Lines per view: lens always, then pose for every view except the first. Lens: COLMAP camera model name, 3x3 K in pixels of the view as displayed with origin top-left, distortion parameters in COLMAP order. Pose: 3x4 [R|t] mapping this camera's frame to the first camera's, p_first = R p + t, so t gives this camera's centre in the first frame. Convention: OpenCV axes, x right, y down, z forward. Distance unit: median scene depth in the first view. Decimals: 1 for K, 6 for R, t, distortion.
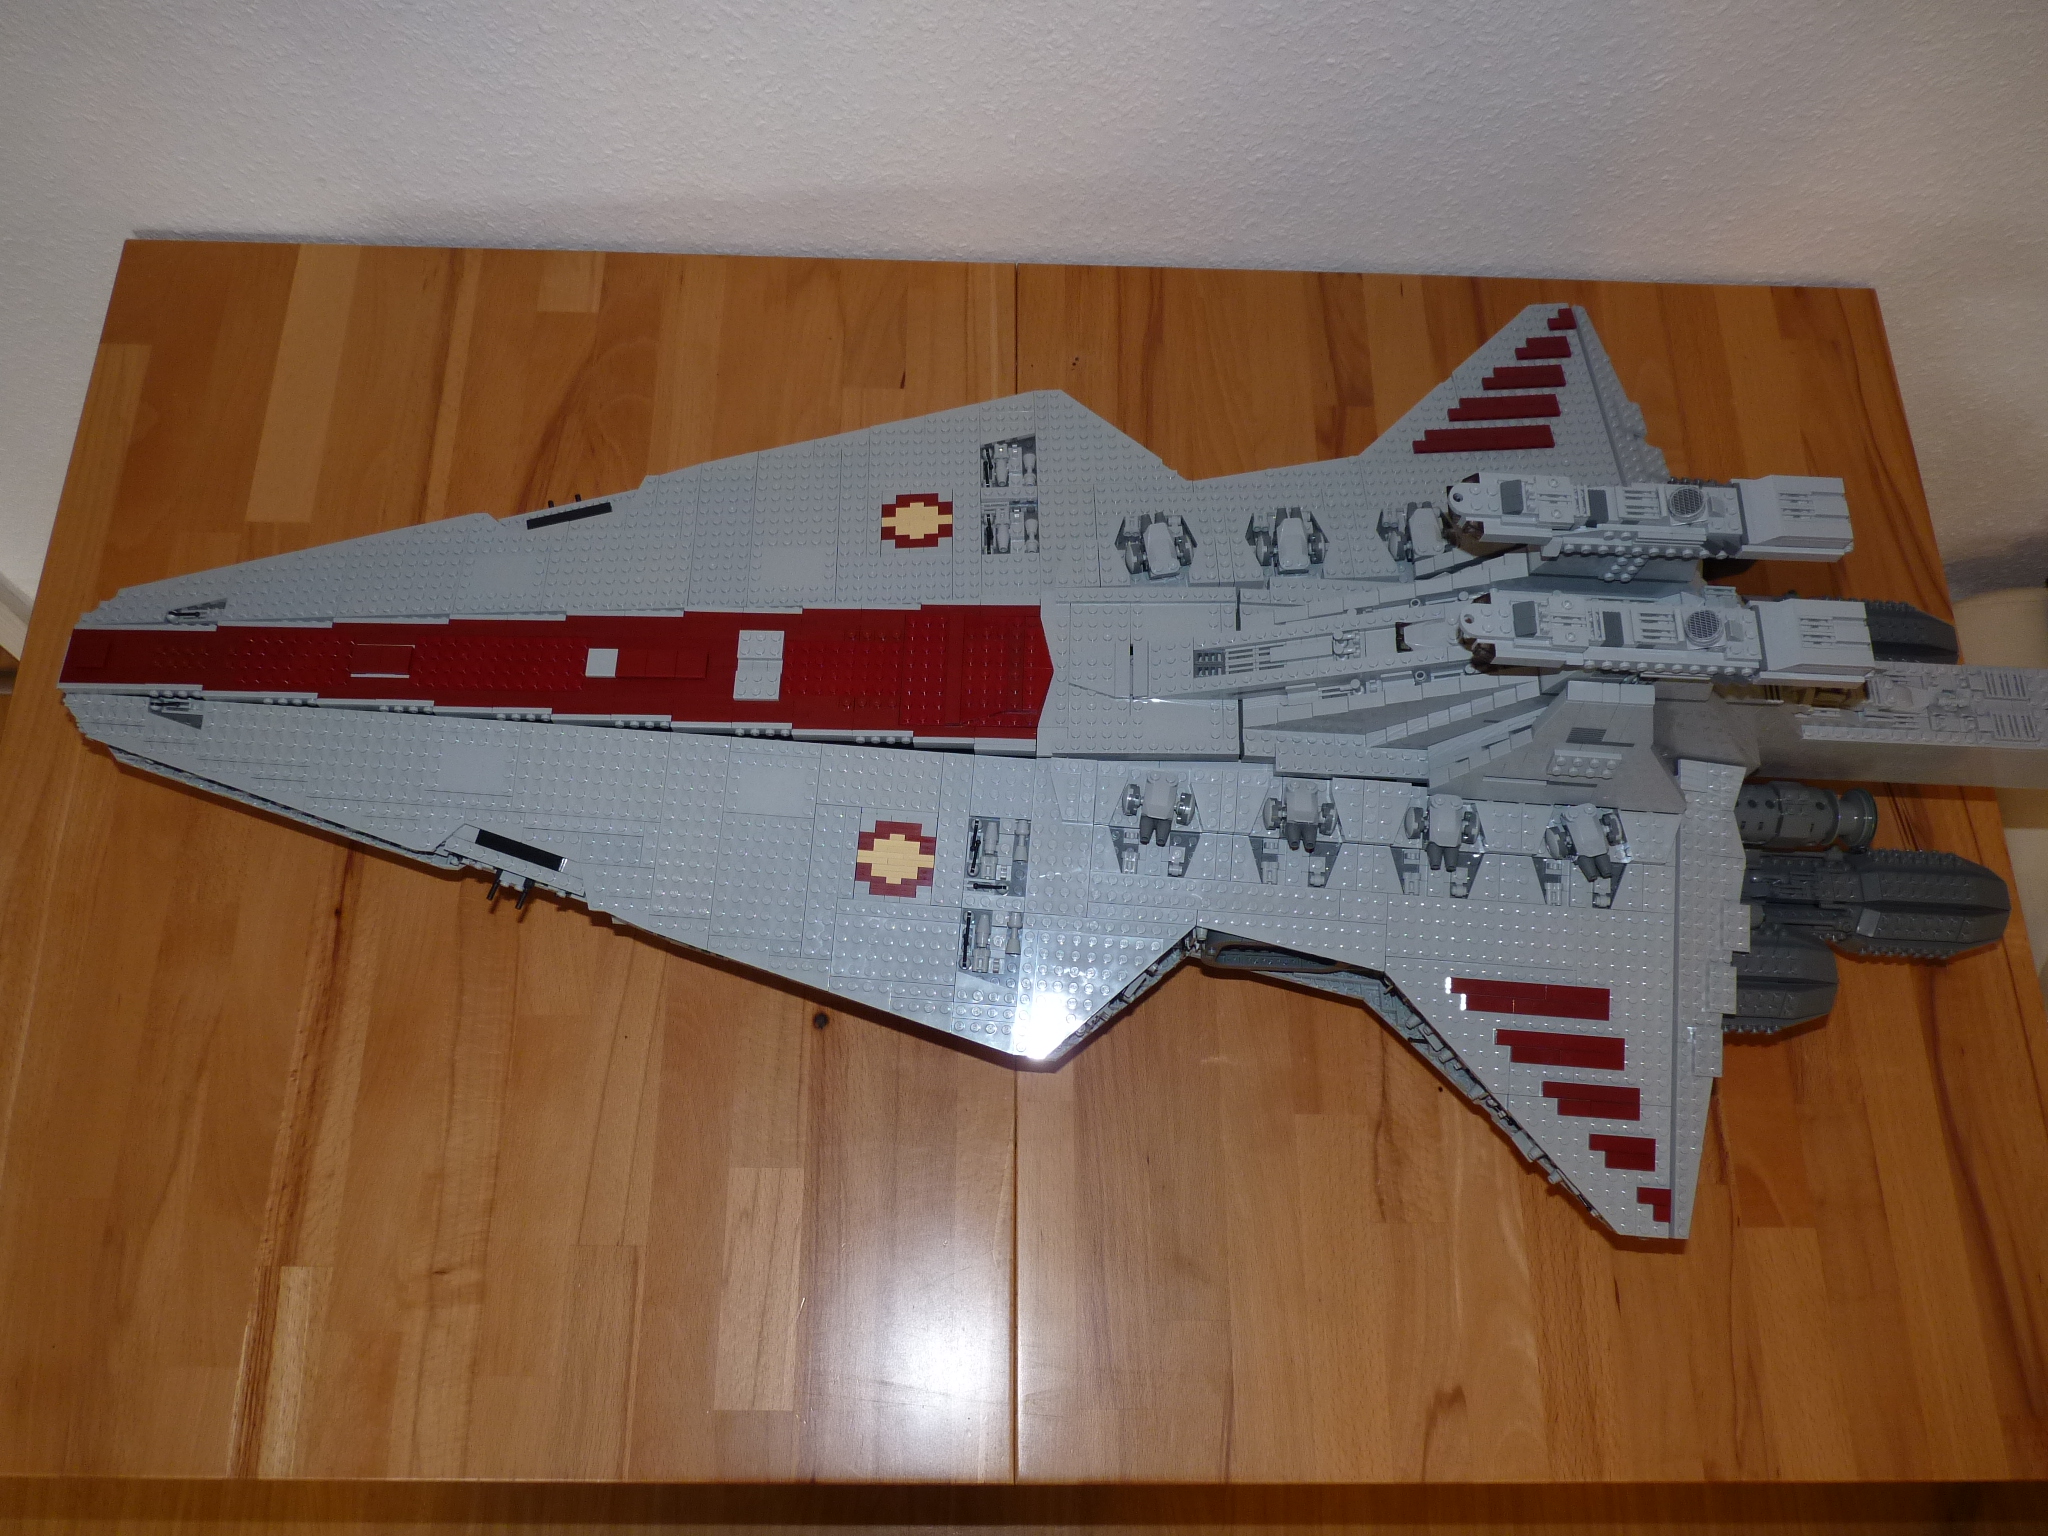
lens RADIAL K [[1647.4, 0, 1016.8], [0, 1647.4, 767.4], [0, 0, 1]] dist [-0.025082, 0.005352]
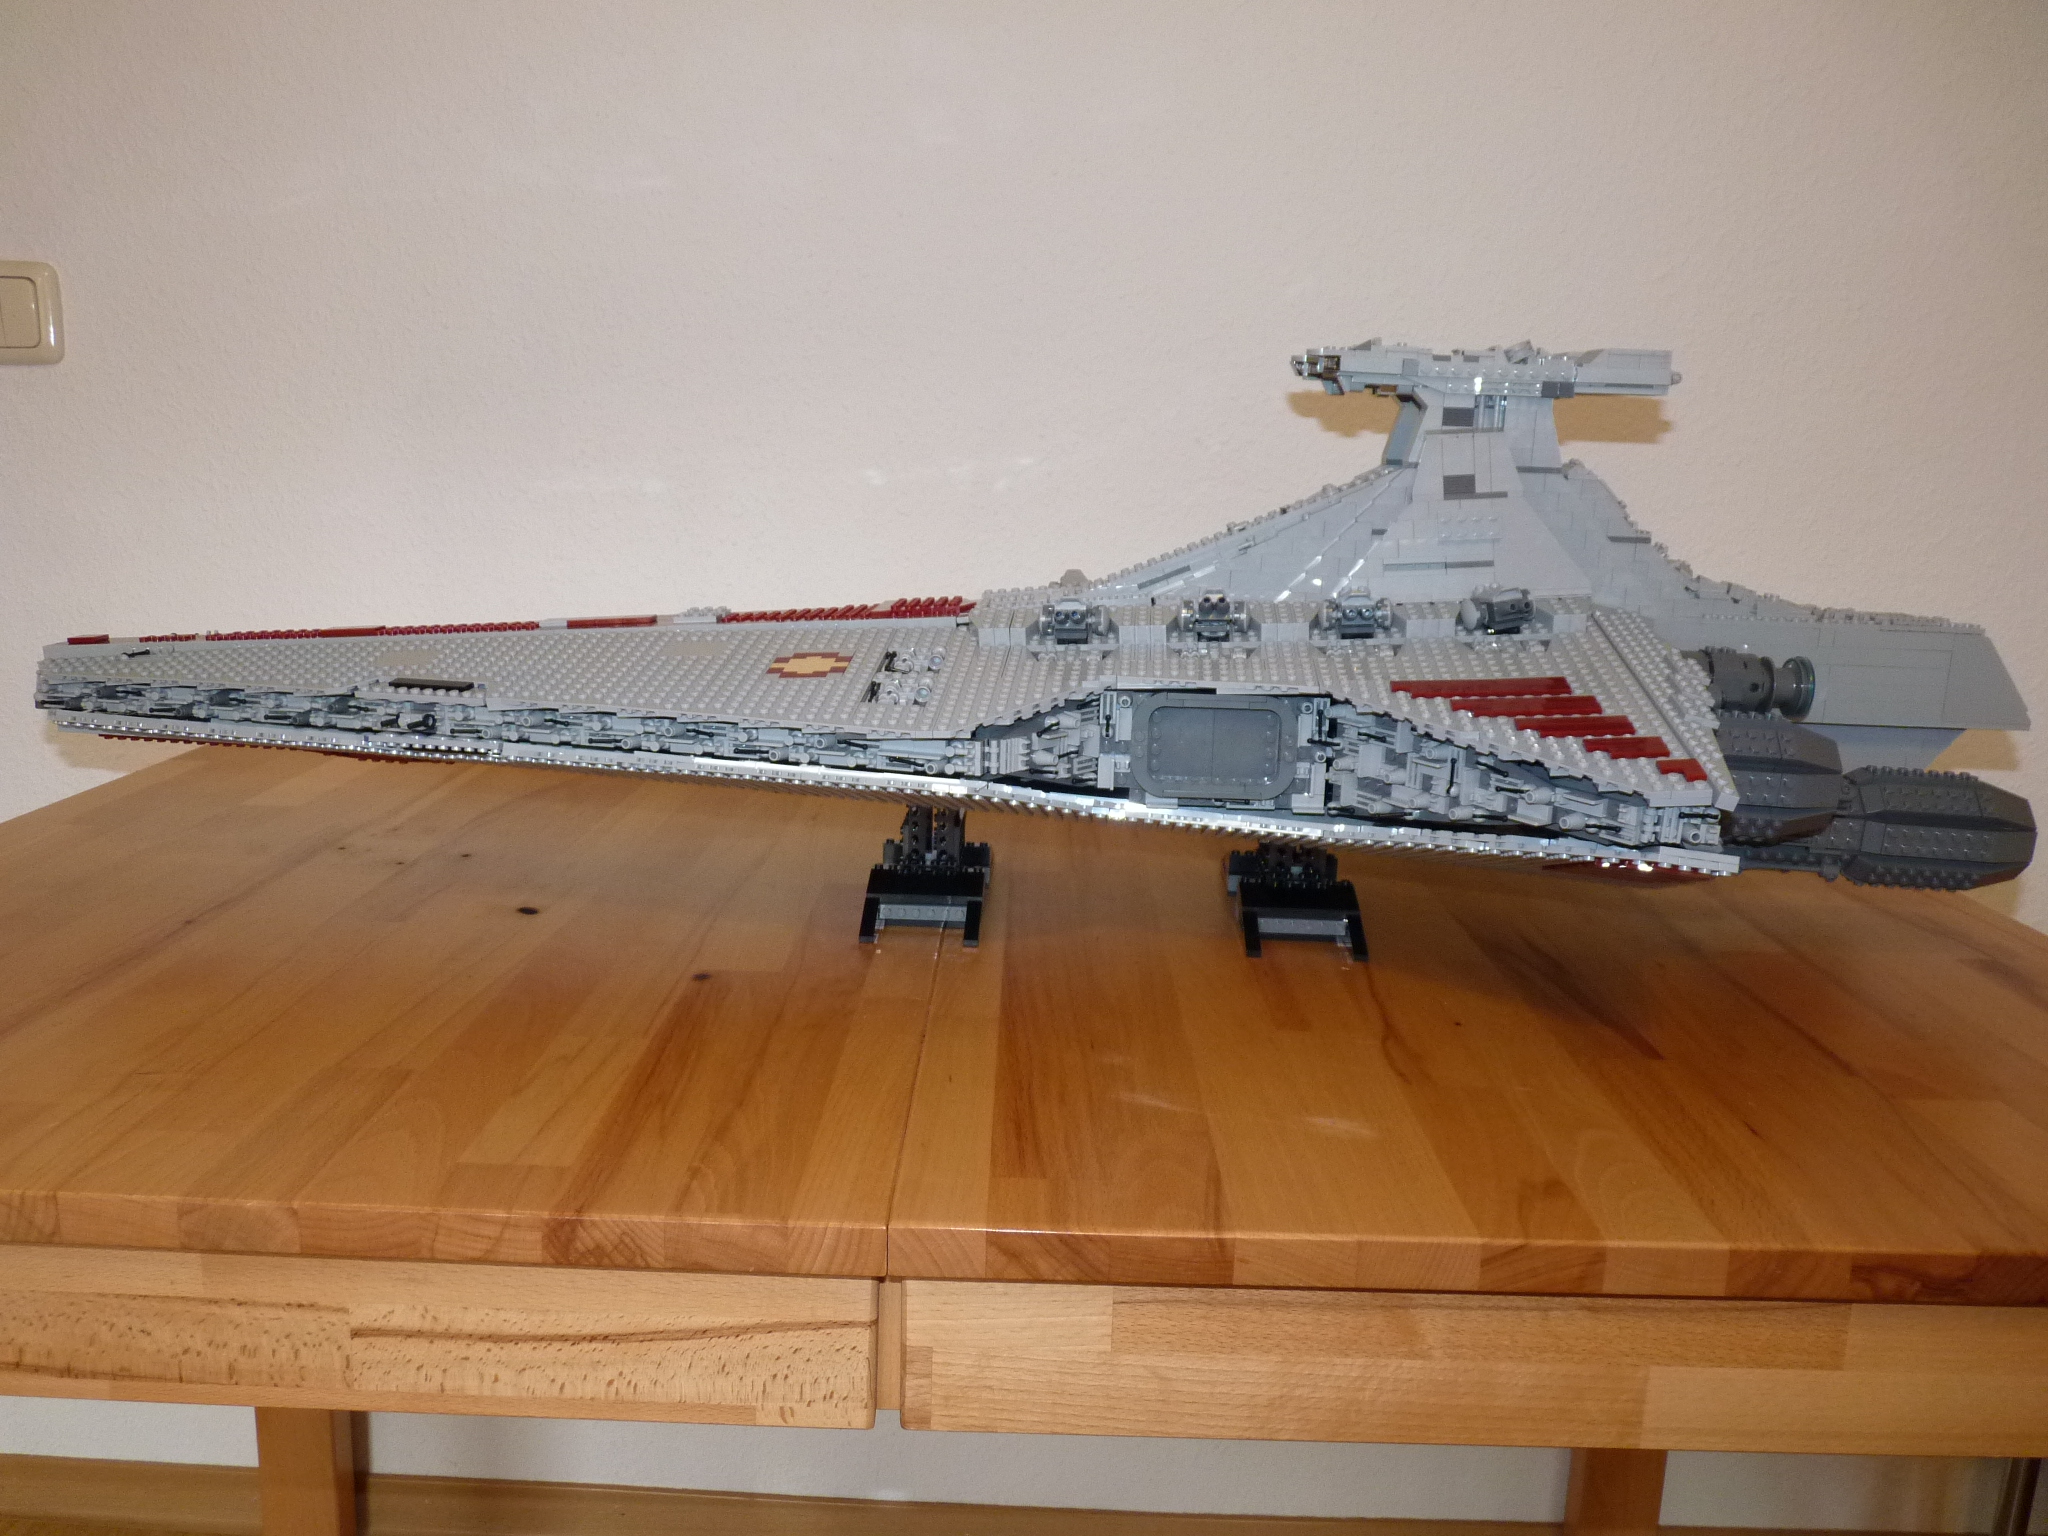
lens RADIAL K [[1647.4, 0, 1016.8], [0, 1647.4, 767.4], [0, 0, 1]] dist [-0.025082, 0.005352]
pose [[0.999775, -0.014243, -0.015721, 0.064710], [-0.005373, 0.546918, -0.837169, 0.912454], [0.020522, 0.837065, 0.546718, 0.514861]]
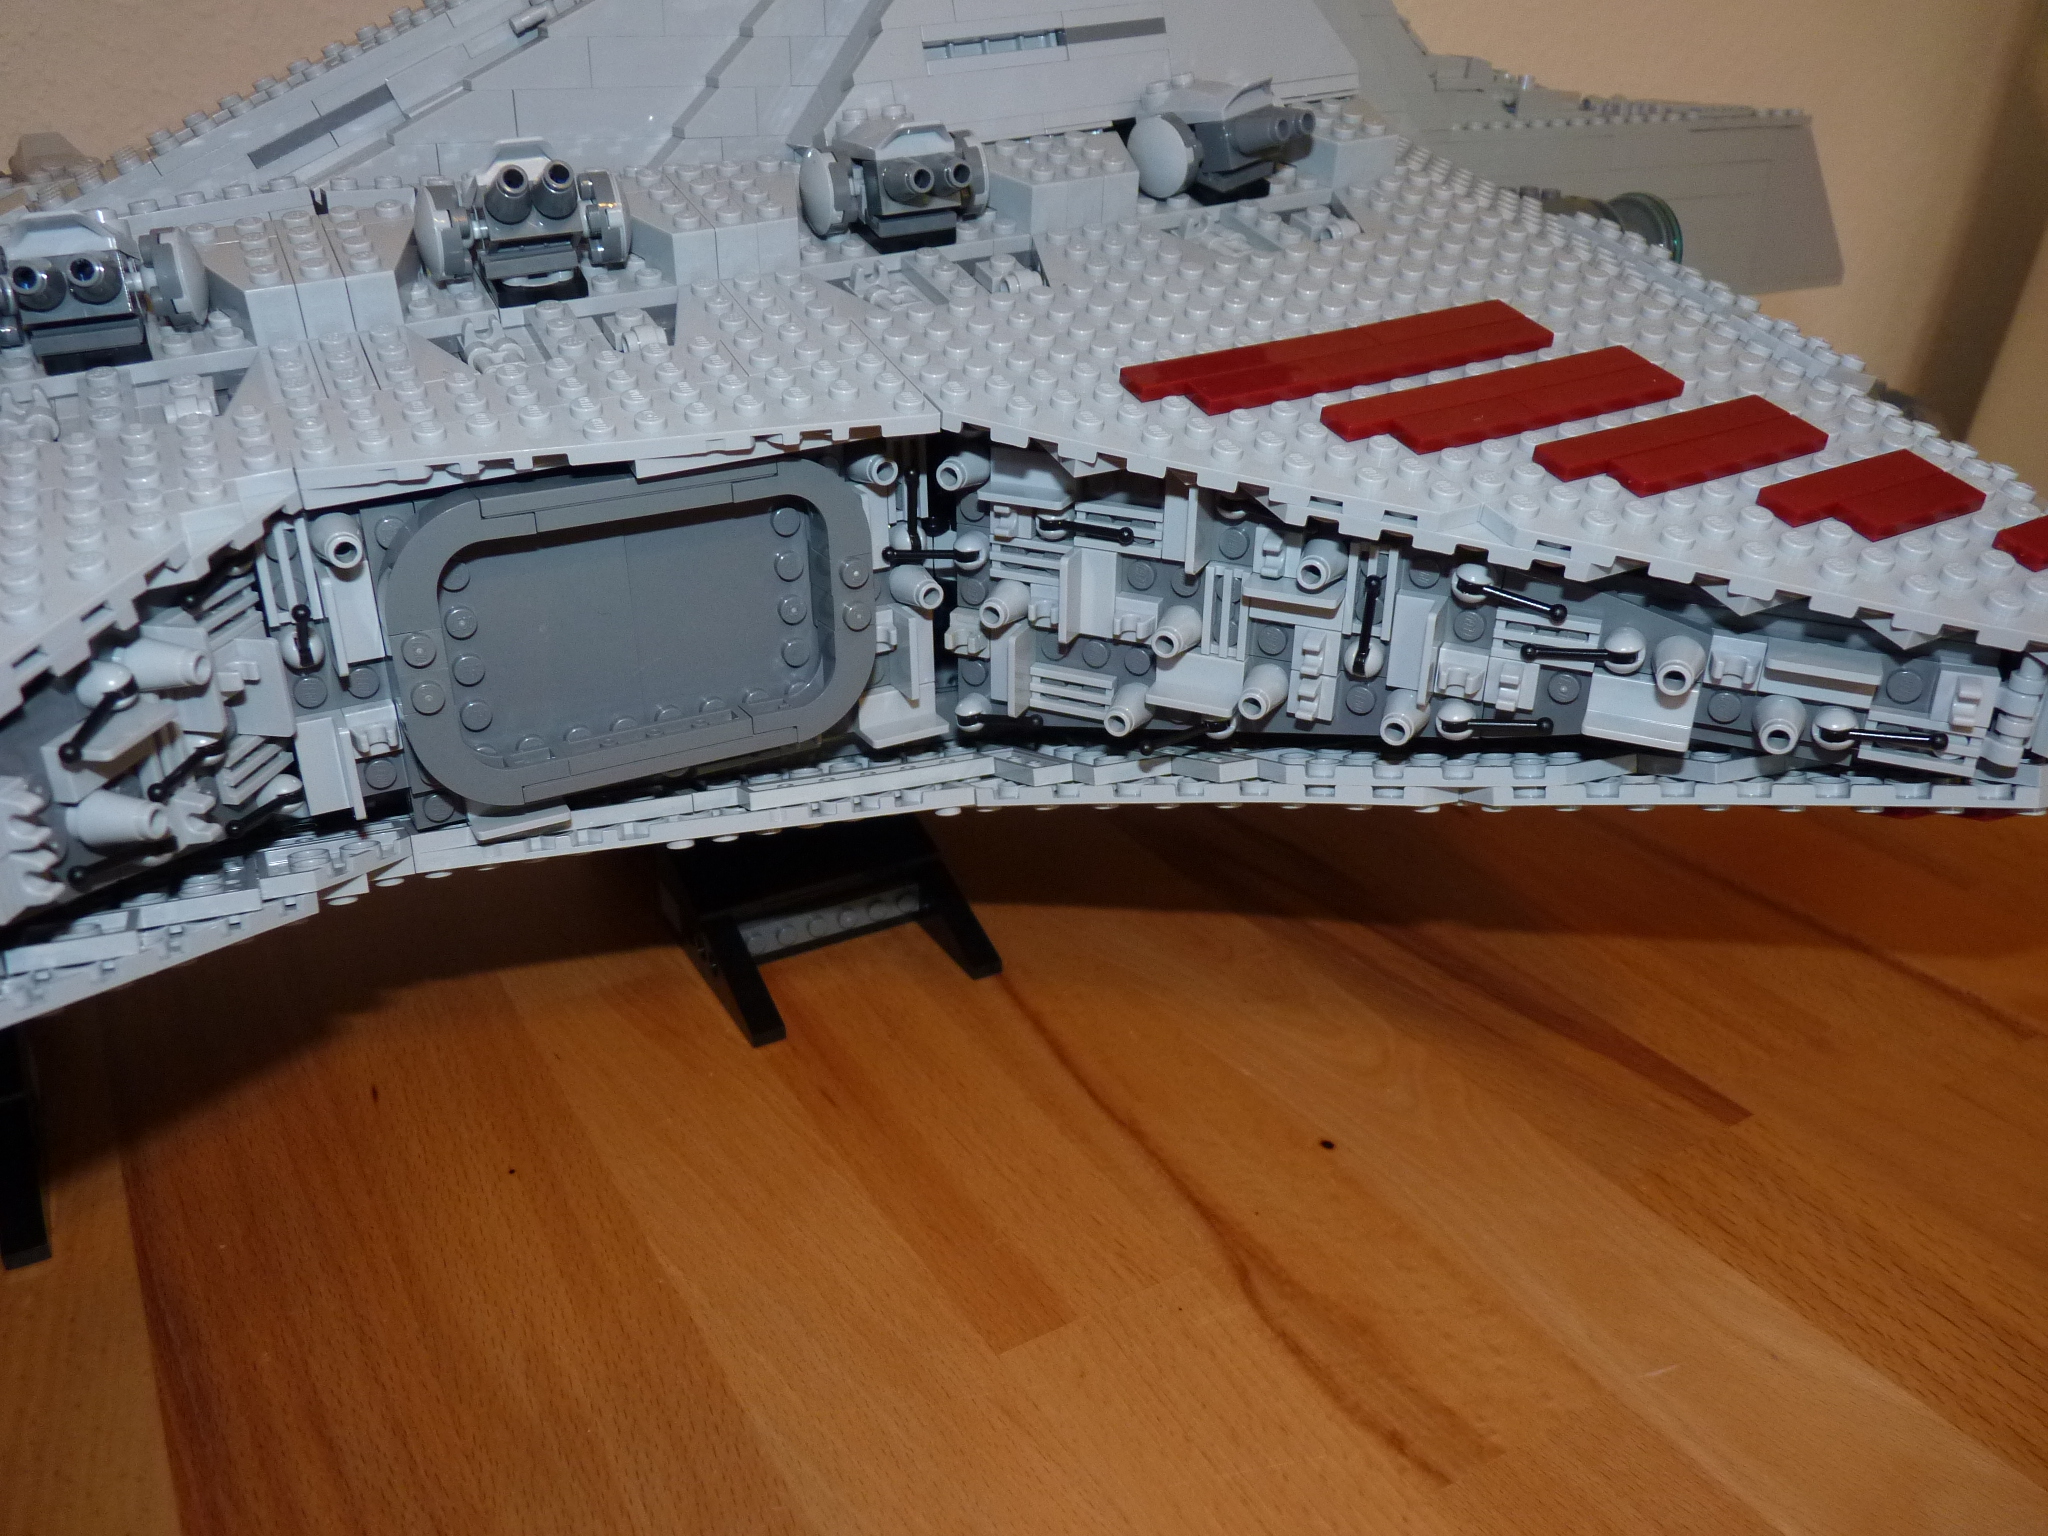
lens RADIAL K [[1647.4, 0, 1016.8], [0, 1647.4, 767.4], [0, 0, 1]] dist [-0.025082, 0.005352]
pose [[0.857566, -0.261791, 0.442771, 0.075730], [0.491075, 0.672825, -0.553310, 0.345732], [-0.153056, 0.691934, 0.705551, 0.805397]]
